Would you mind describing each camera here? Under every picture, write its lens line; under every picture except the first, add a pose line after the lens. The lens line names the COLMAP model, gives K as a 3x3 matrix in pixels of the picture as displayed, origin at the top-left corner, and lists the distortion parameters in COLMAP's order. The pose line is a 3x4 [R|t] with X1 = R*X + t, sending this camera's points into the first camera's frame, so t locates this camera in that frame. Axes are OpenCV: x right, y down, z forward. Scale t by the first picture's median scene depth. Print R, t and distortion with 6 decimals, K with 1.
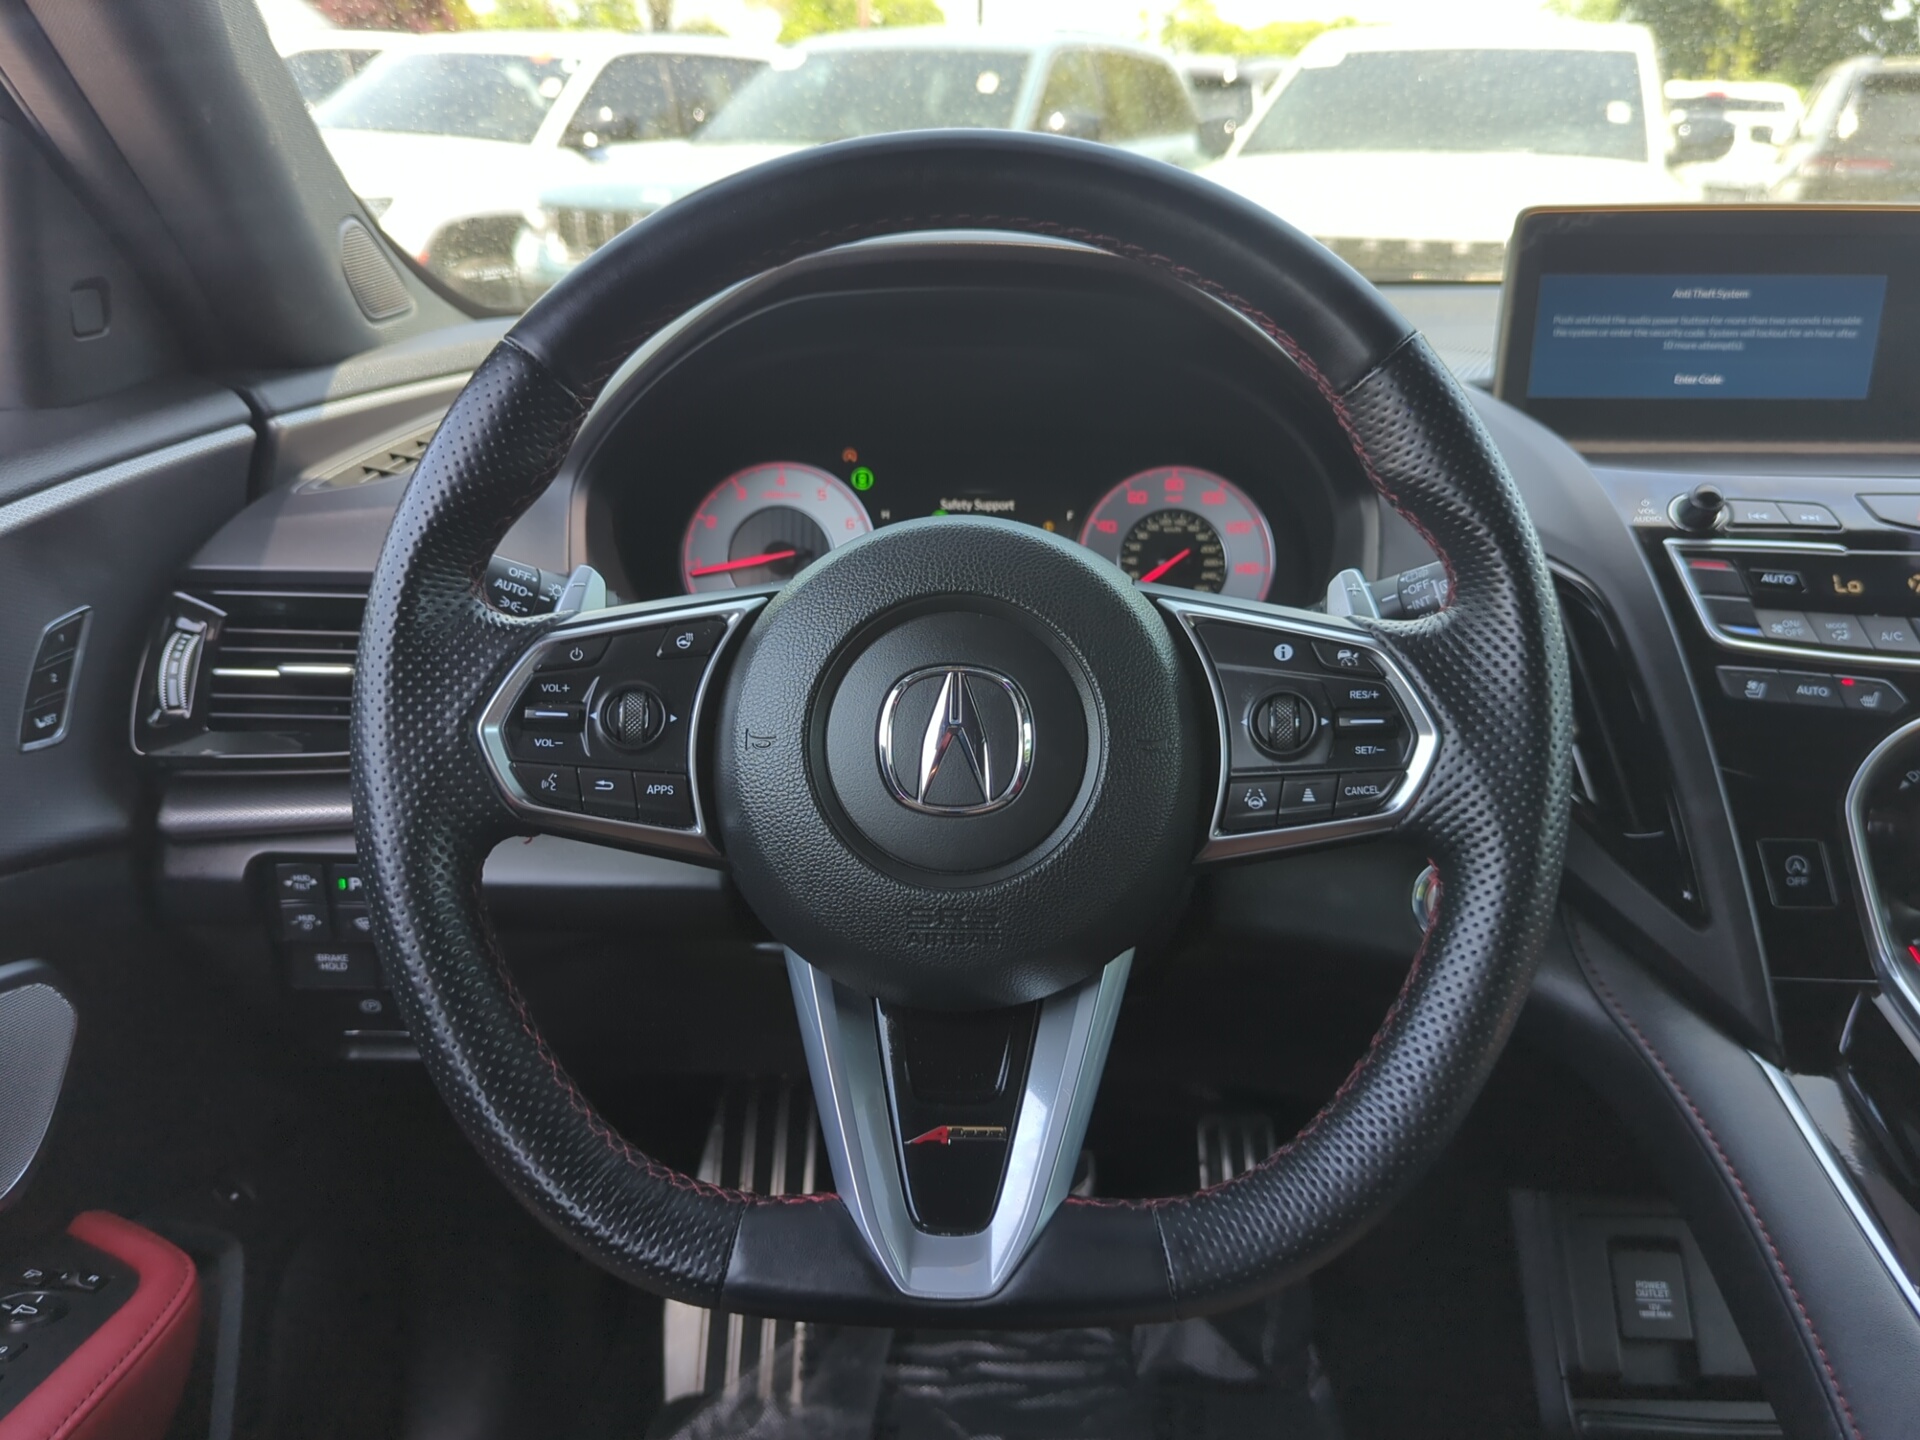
lens RADIAL K [[1569.3, 0, 977.6], [0, 1569.3, 693.3], [0, 0, 1]] dist [0.032569, -0.013843]
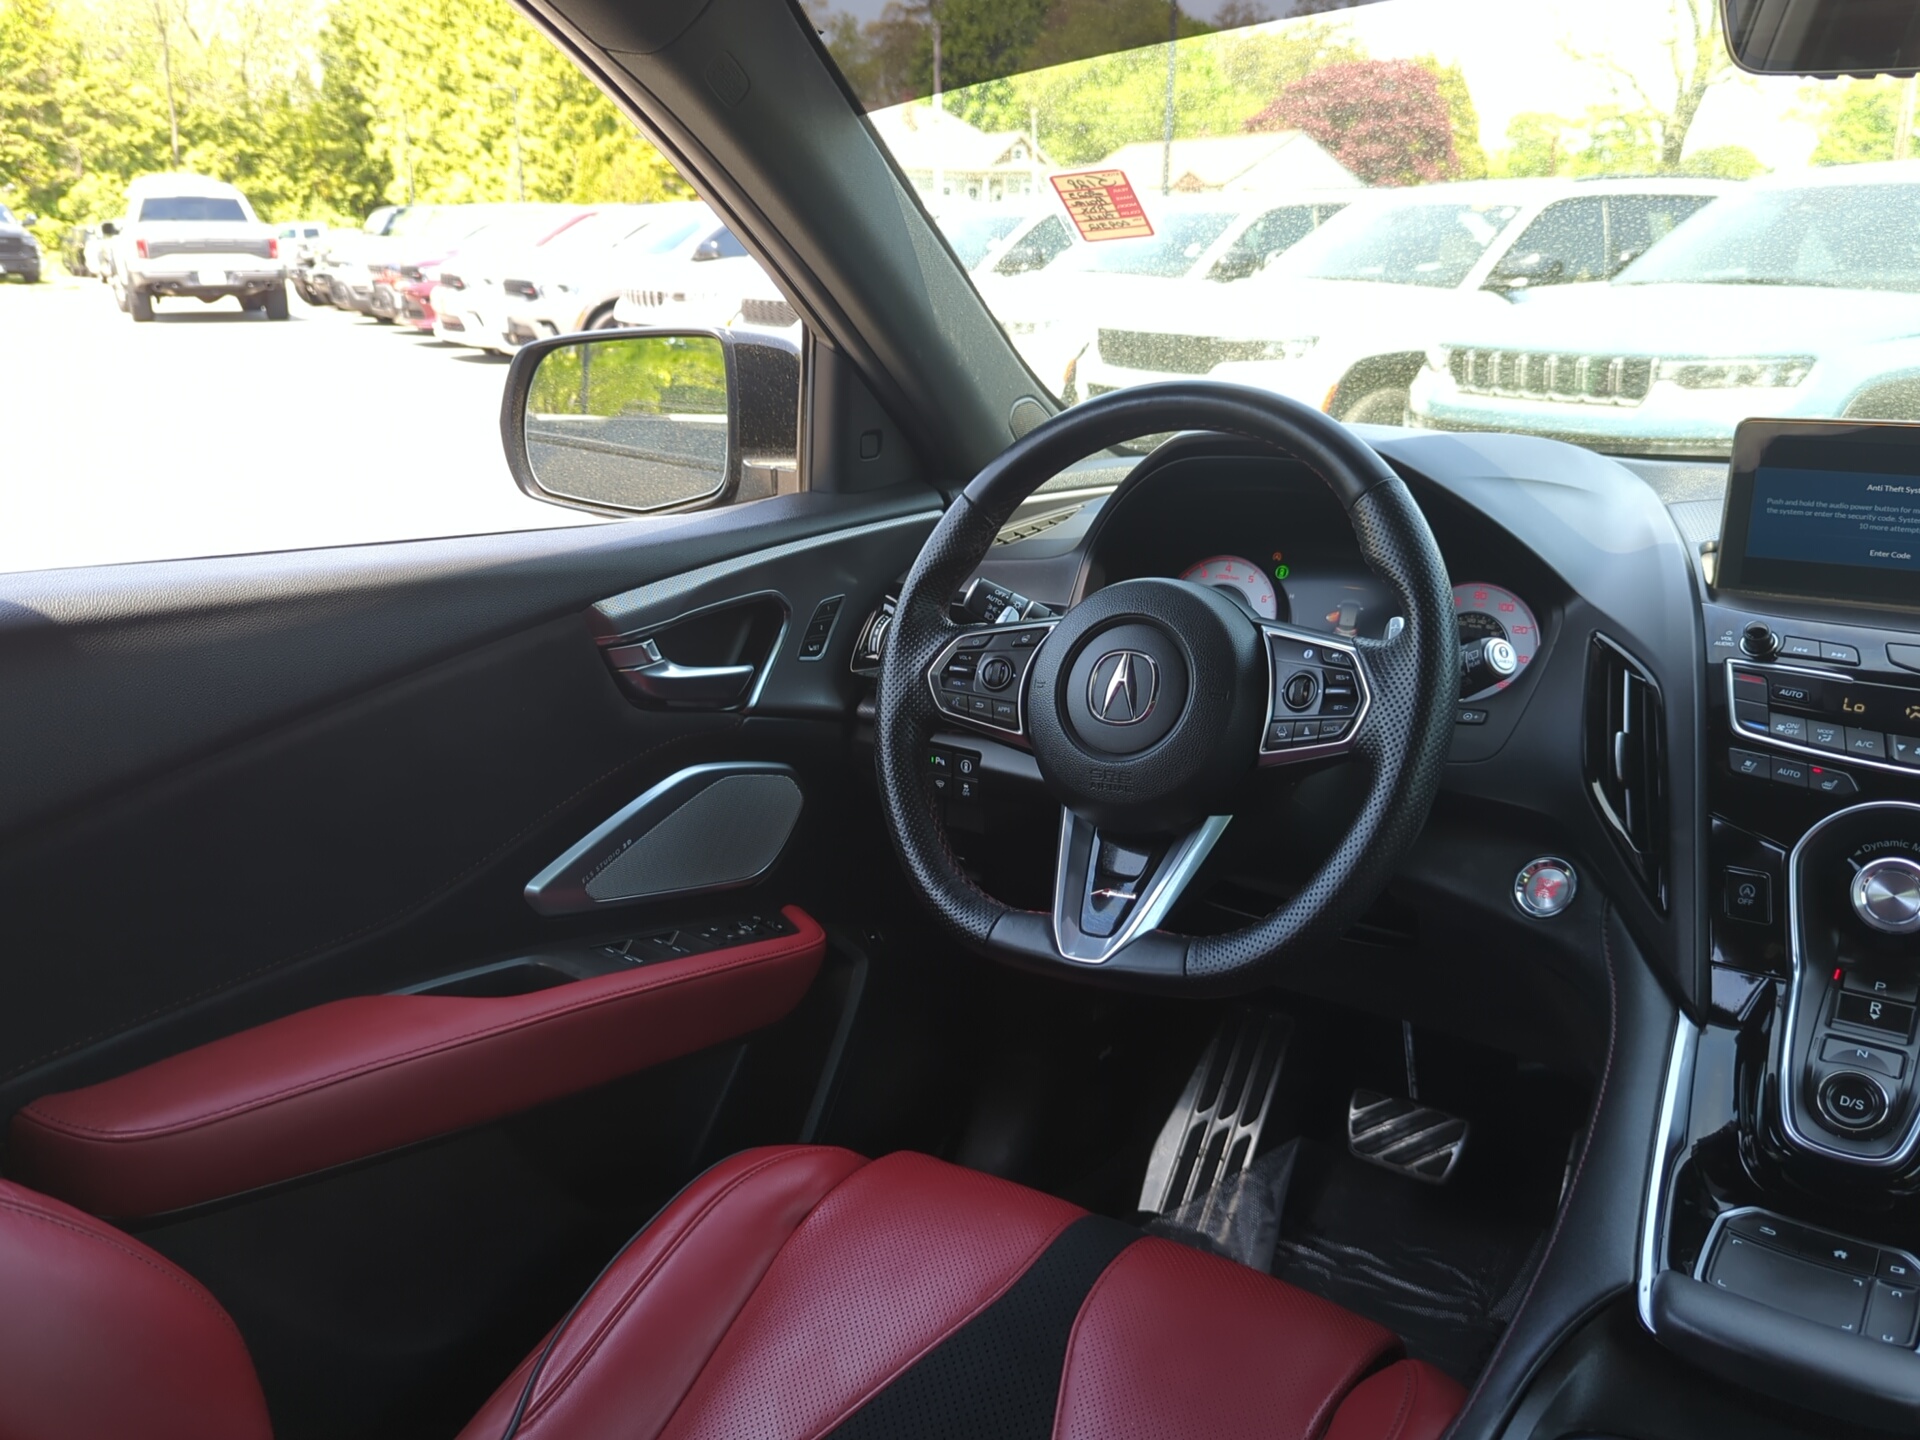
lens RADIAL K [[1556.4, 0, 982.4], [0, 1556.4, 691.4], [0, 0, 1]] dist [0.063133, -0.067872]
pose [[0.833641, 0.134084, -0.535784, 0.641283], [-0.173310, 0.984593, -0.023257, 0.079752], [0.524411, 0.112245, 0.844034, -0.531422]]
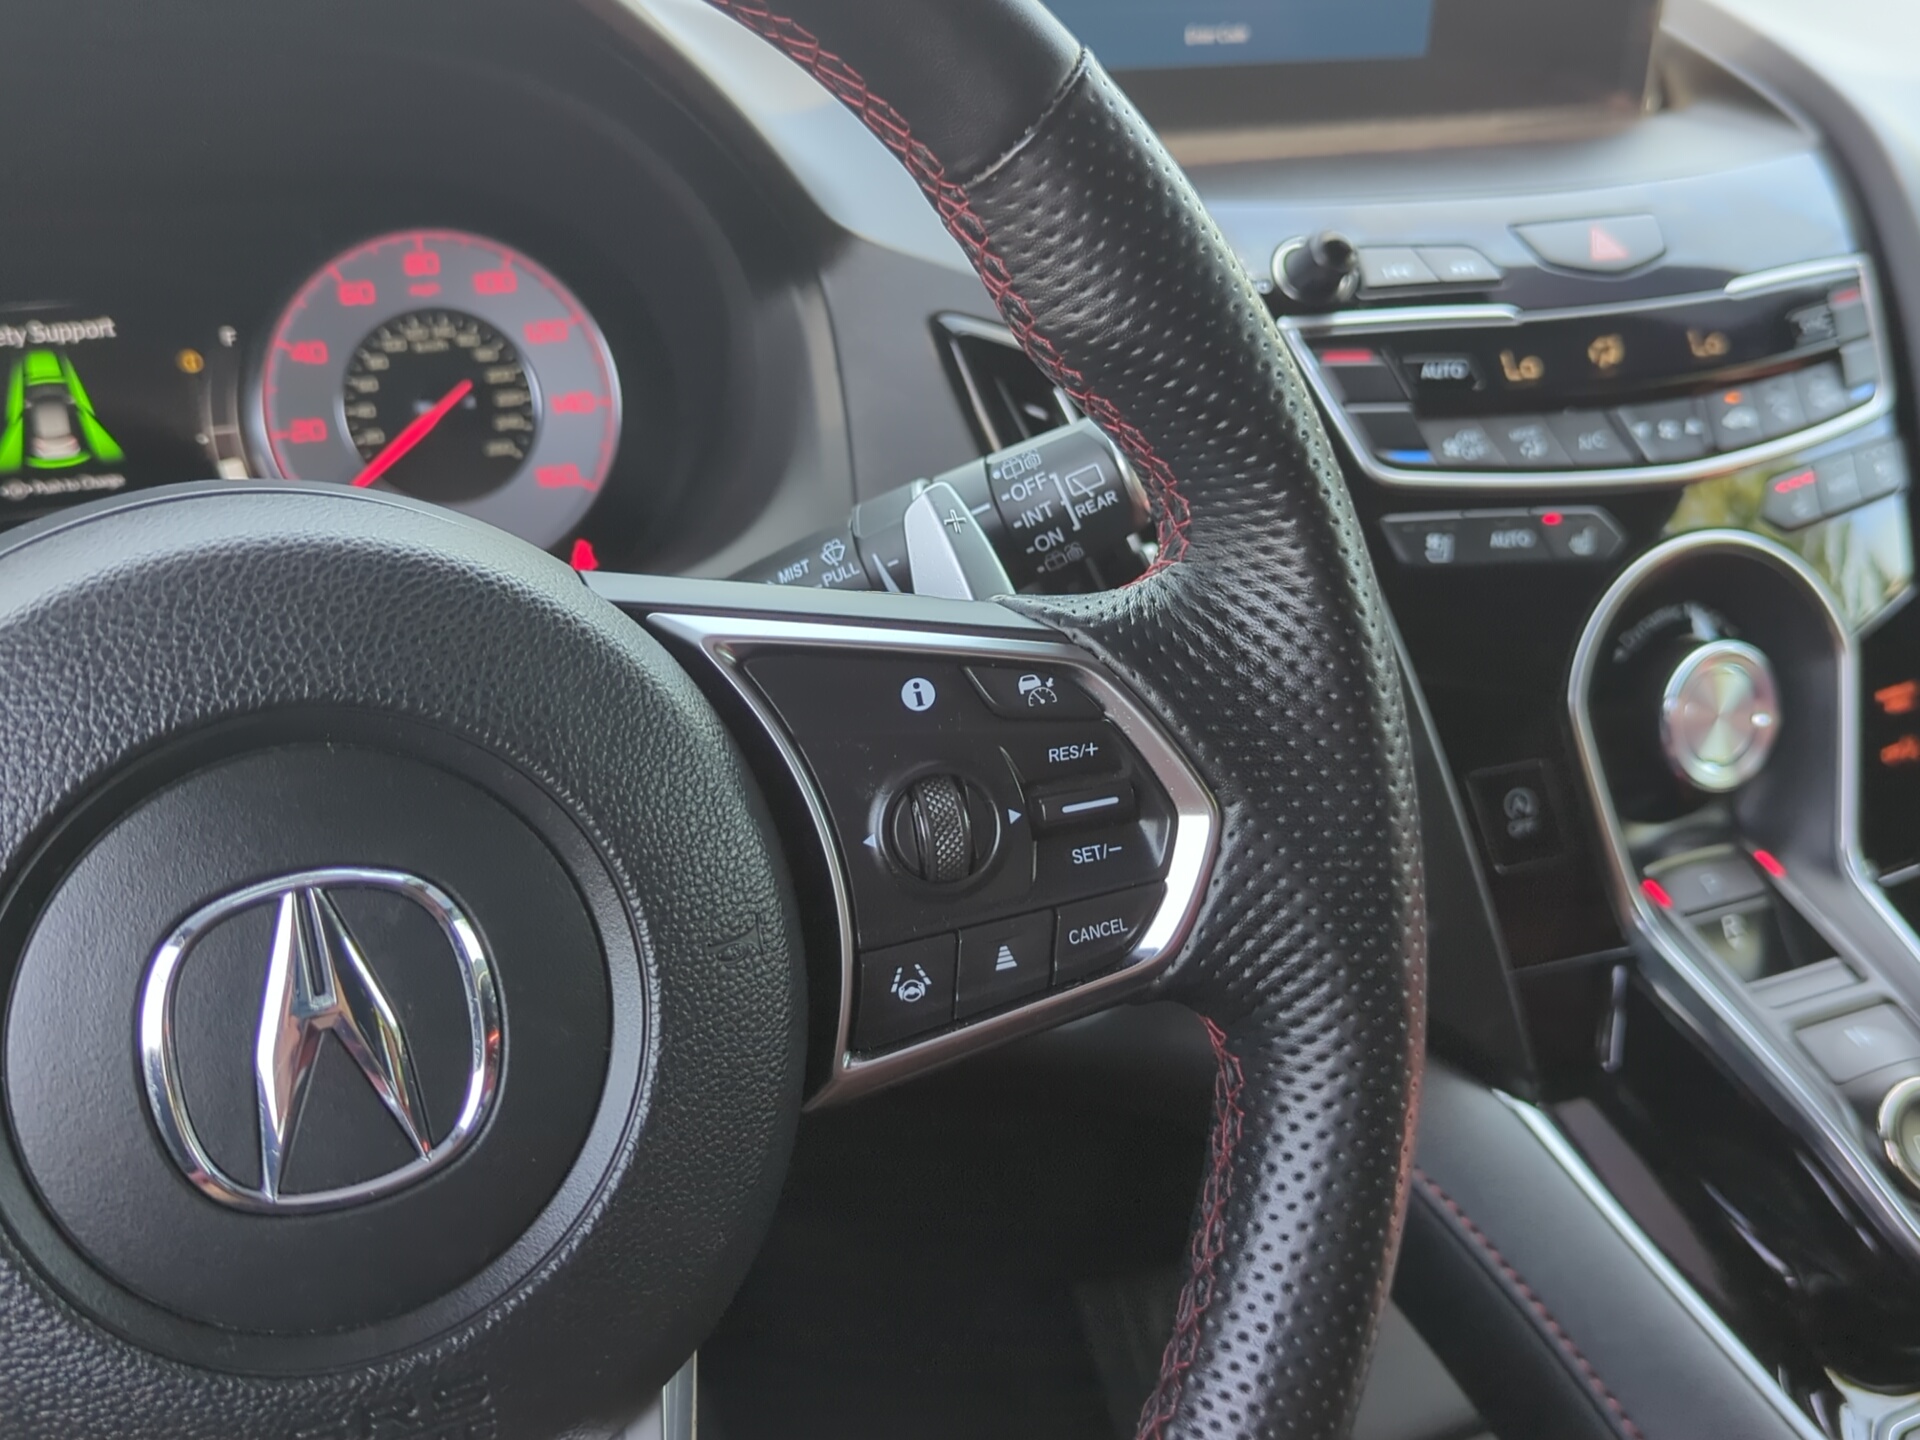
lens RADIAL K [[2236.1, 0, 995.5], [0, 2236.1, 688.7], [0, 0, 1]] dist [0.006061, -0.022455]
pose [[0.881748, -0.171296, 0.439521, -0.080590], [0.112778, 0.981268, 0.156184, -0.105975], [-0.458042, -0.088147, 0.884549, 0.254266]]
